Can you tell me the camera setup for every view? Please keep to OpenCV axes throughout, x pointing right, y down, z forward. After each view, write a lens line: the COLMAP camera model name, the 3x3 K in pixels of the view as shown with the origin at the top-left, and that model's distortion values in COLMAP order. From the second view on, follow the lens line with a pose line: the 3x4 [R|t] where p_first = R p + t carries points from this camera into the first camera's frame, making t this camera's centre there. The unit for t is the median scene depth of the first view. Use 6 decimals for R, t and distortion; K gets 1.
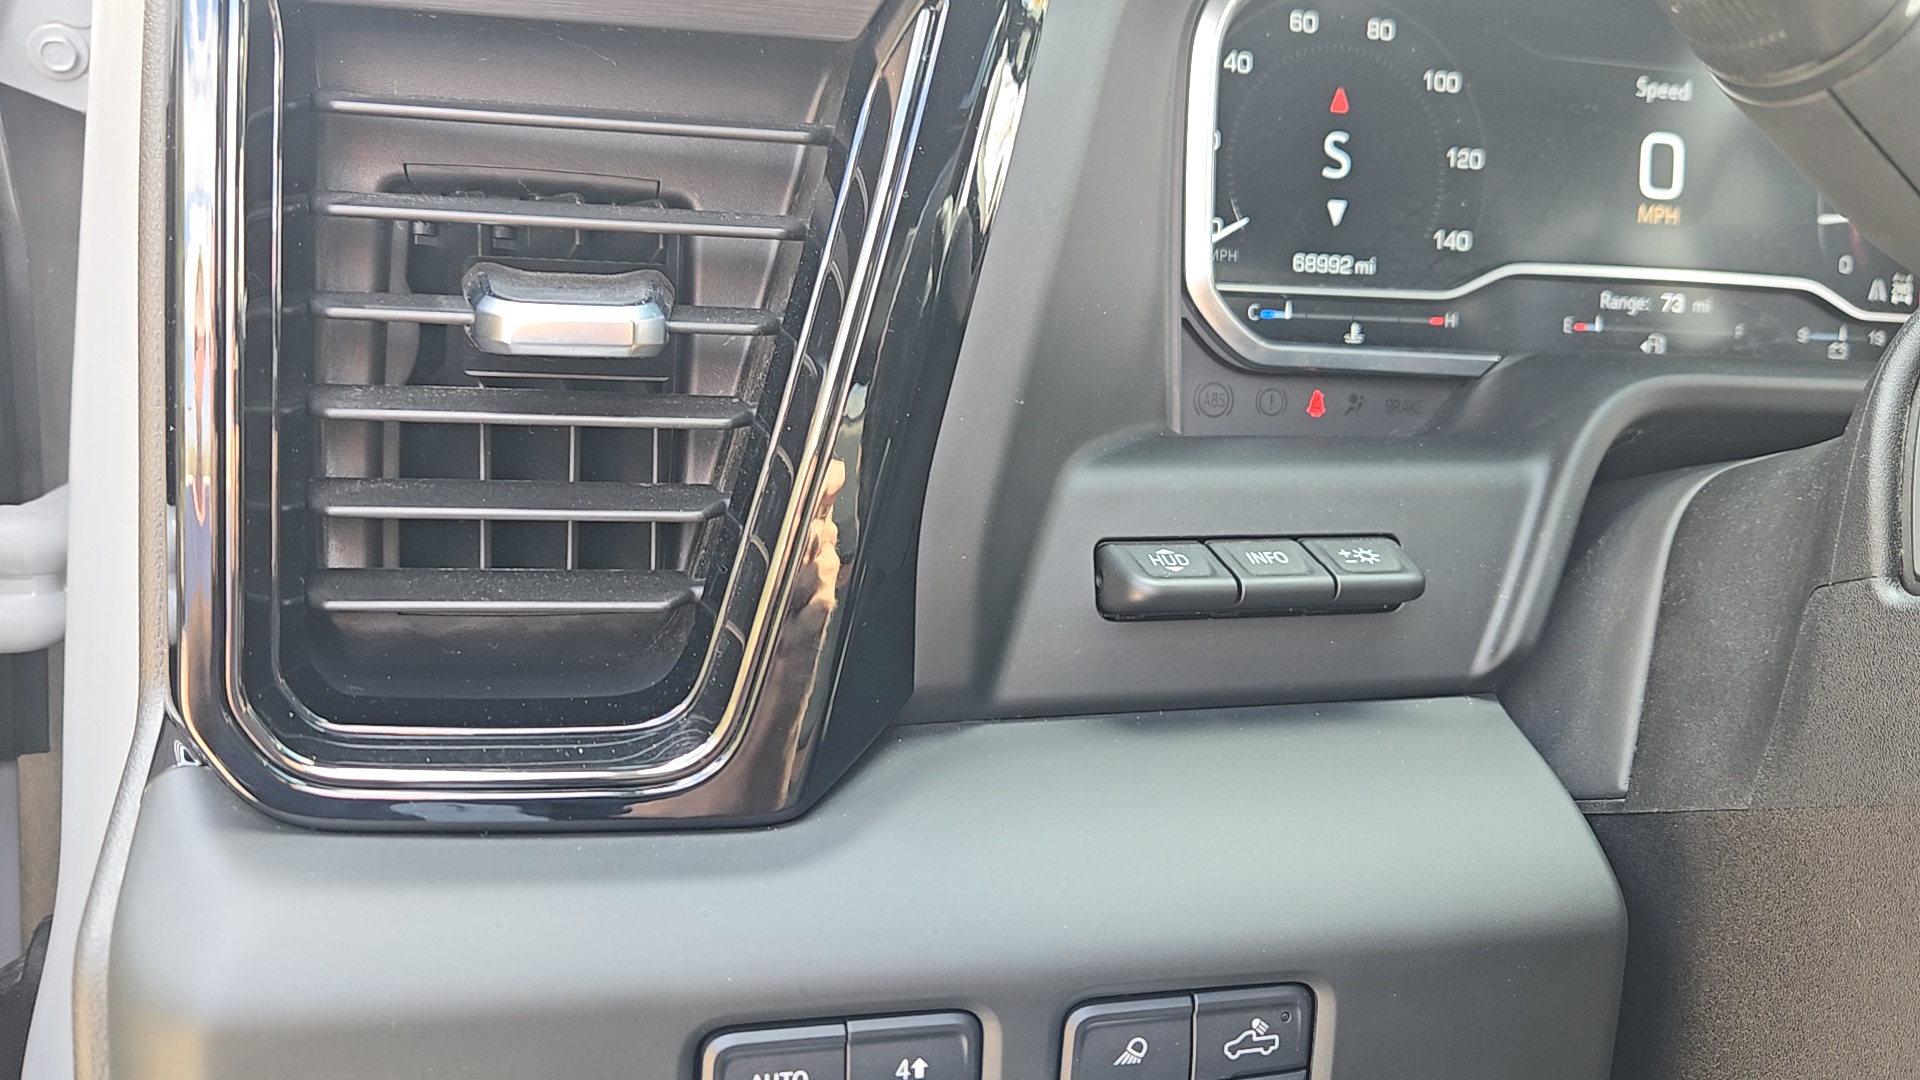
lens RADIAL K [[1637.4, 0, 916.8], [0, 1637.4, 532.8], [0, 0, 1]] dist [0.000692, -0.012763]
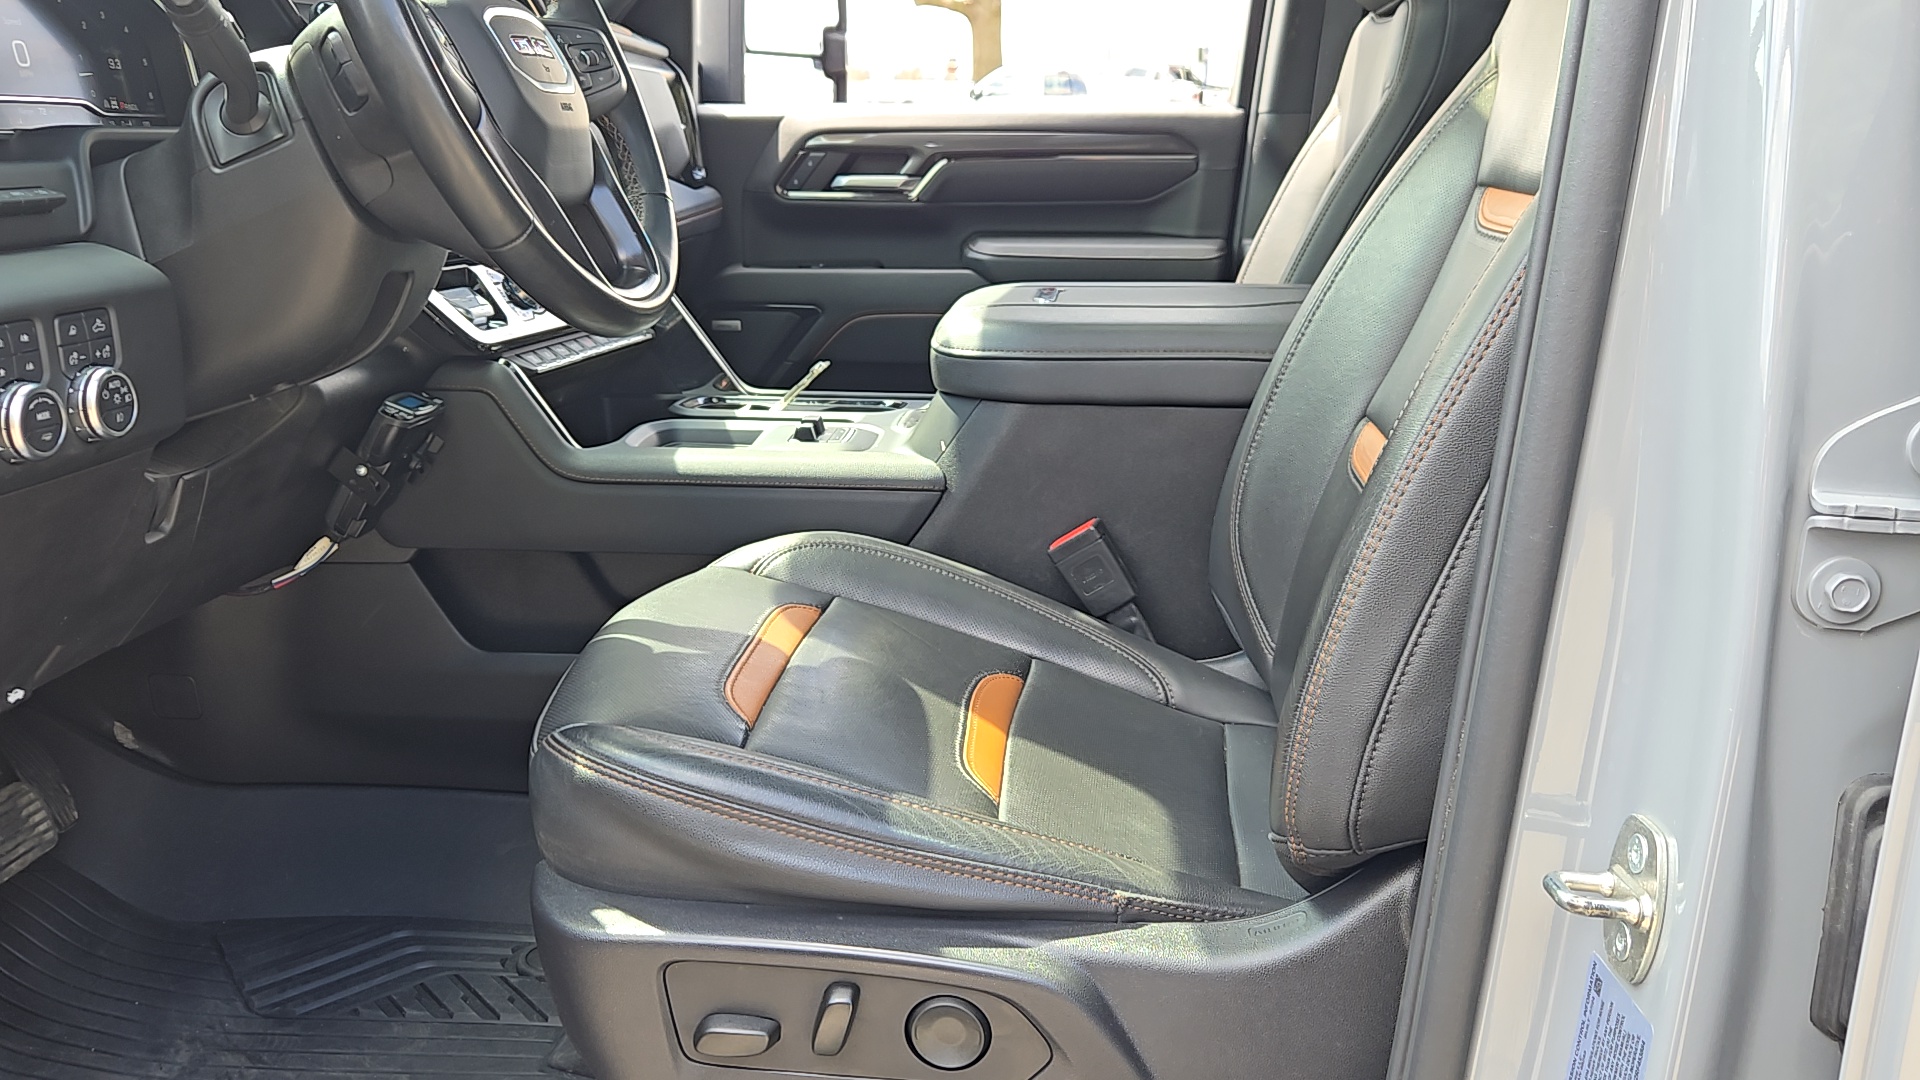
lens RADIAL K [[1546.1, 0, 959.5], [0, 1546.1, 474.0], [0, 0, 1]] dist [0.049574, -0.001092]
pose [[0.372483, -0.266034, 0.889090, -1.806762], [0.226744, 0.955085, 0.190787, 0.342417], [-0.899913, 0.130531, 0.416075, -1.623616]]
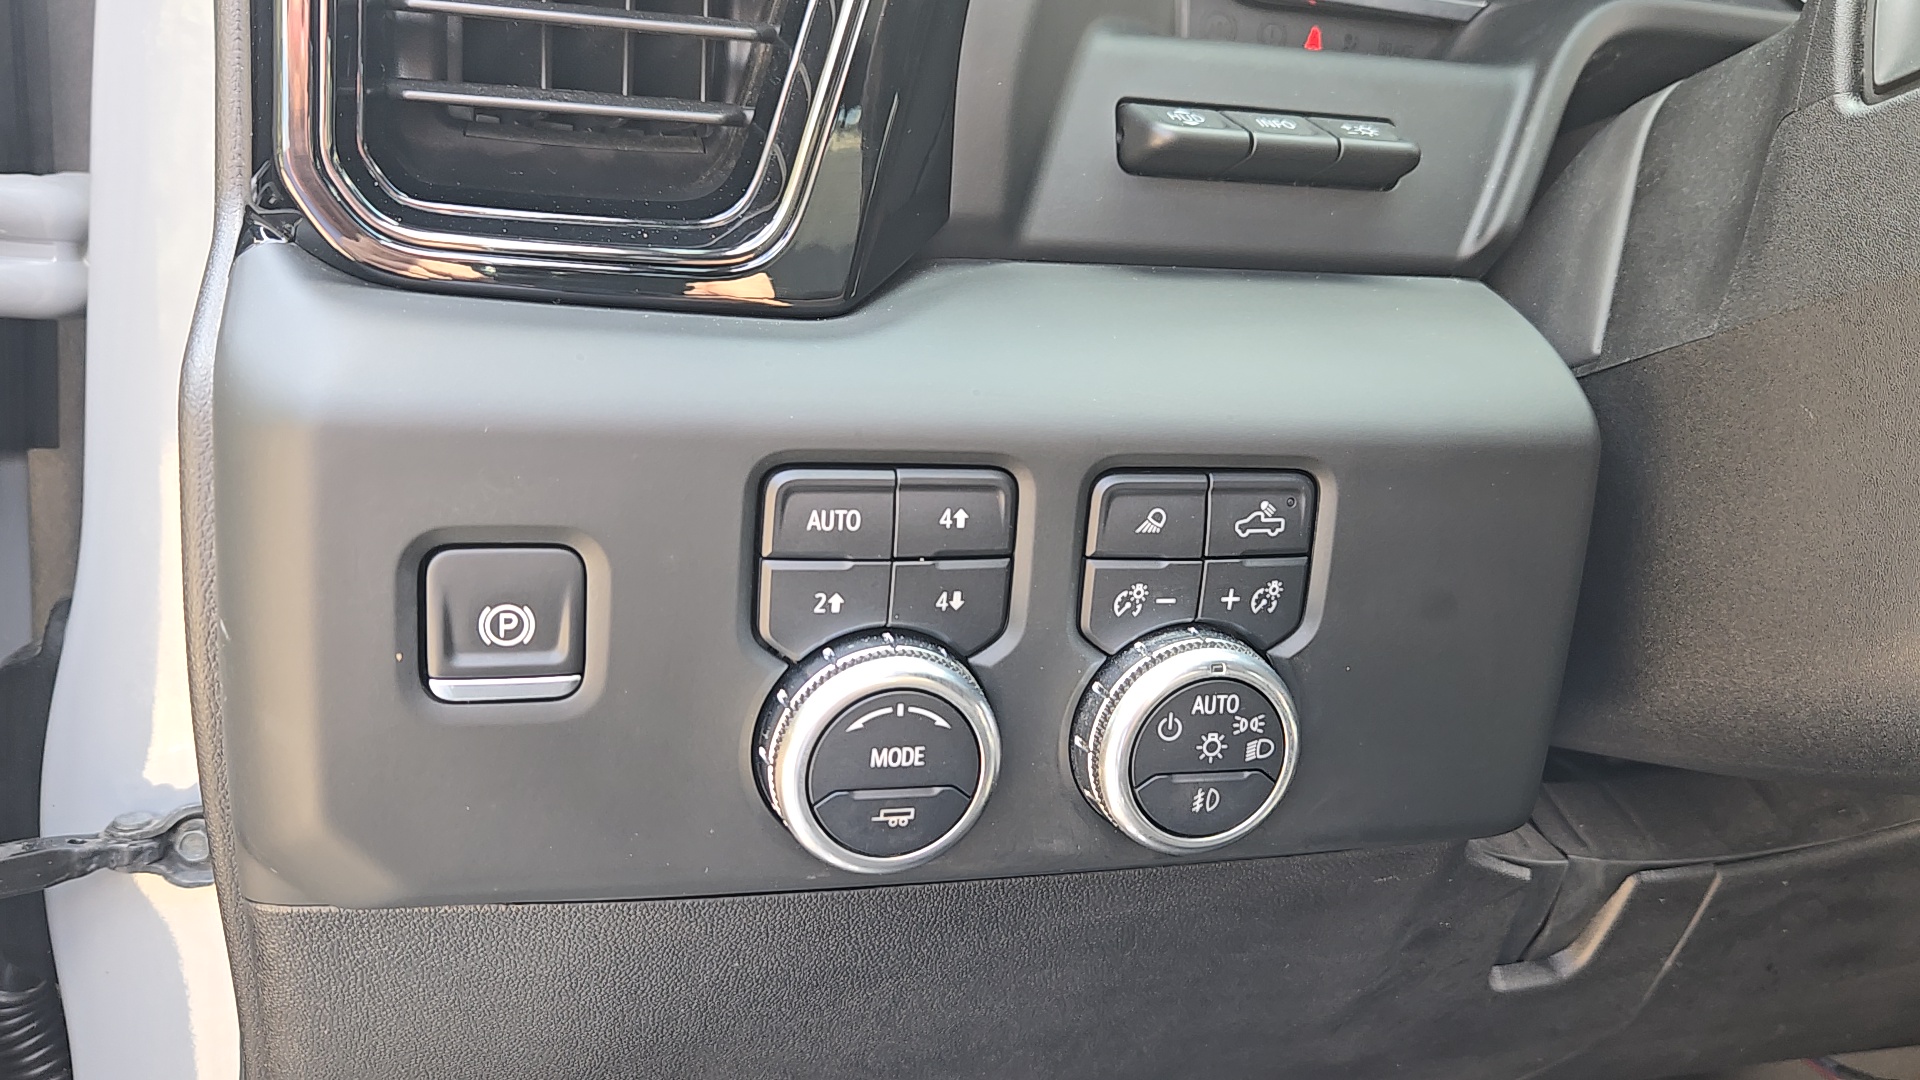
lens RADIAL K [[1637.4, 0, 916.8], [0, 1637.4, 532.8], [0, 0, 1]] dist [0.000692, -0.012763]
pose [[0.999386, 0.011305, 0.033174, -0.053493], [-0.012919, 0.998722, 0.048856, 0.238061], [-0.032580, -0.049254, 0.998255, -0.072765]]
